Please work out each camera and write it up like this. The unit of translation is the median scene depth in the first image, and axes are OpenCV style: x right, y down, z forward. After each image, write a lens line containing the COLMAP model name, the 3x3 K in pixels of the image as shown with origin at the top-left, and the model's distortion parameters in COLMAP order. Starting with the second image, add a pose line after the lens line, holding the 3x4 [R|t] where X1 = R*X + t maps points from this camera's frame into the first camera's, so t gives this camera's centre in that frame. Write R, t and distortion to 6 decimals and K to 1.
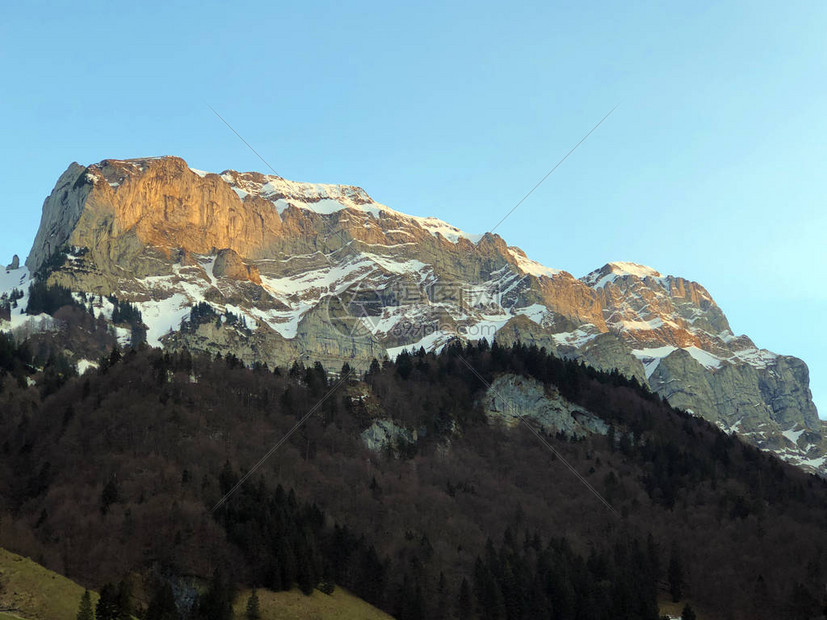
lens RADIAL K [[1534.3, 0, 413.5], [0, 1534.3, 310.0], [0, 0, 1]] dist [-0.040417, 1.141110]
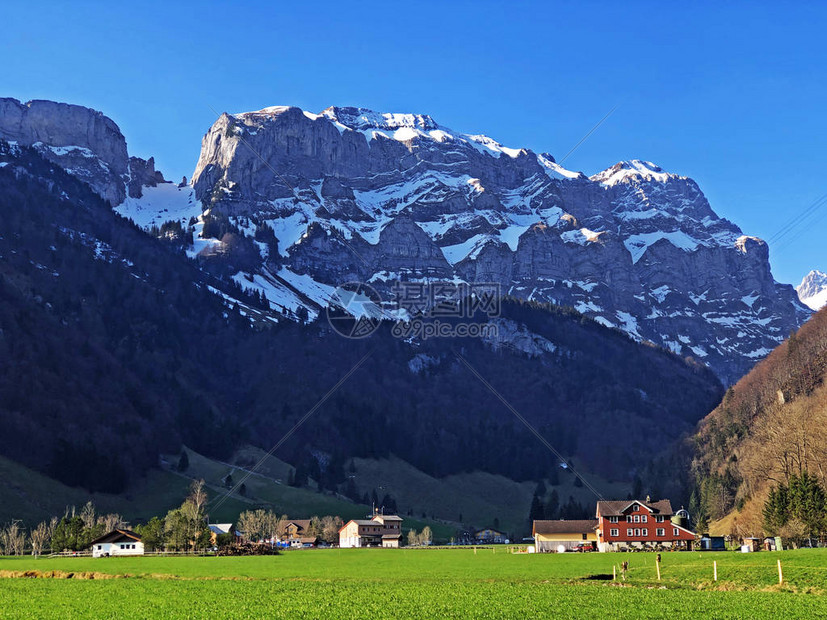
lens RADIAL K [[1534.3, 0, 413.5], [0, 1534.3, 310.0], [0, 0, 1]] dist [-0.040417, 1.141110]
pose [[0.998135, 0.022816, -0.056623, 0.037596], [-0.014155, 0.988752, 0.148894, -0.128804], [0.059383, -0.147815, 0.987231, -0.413991]]
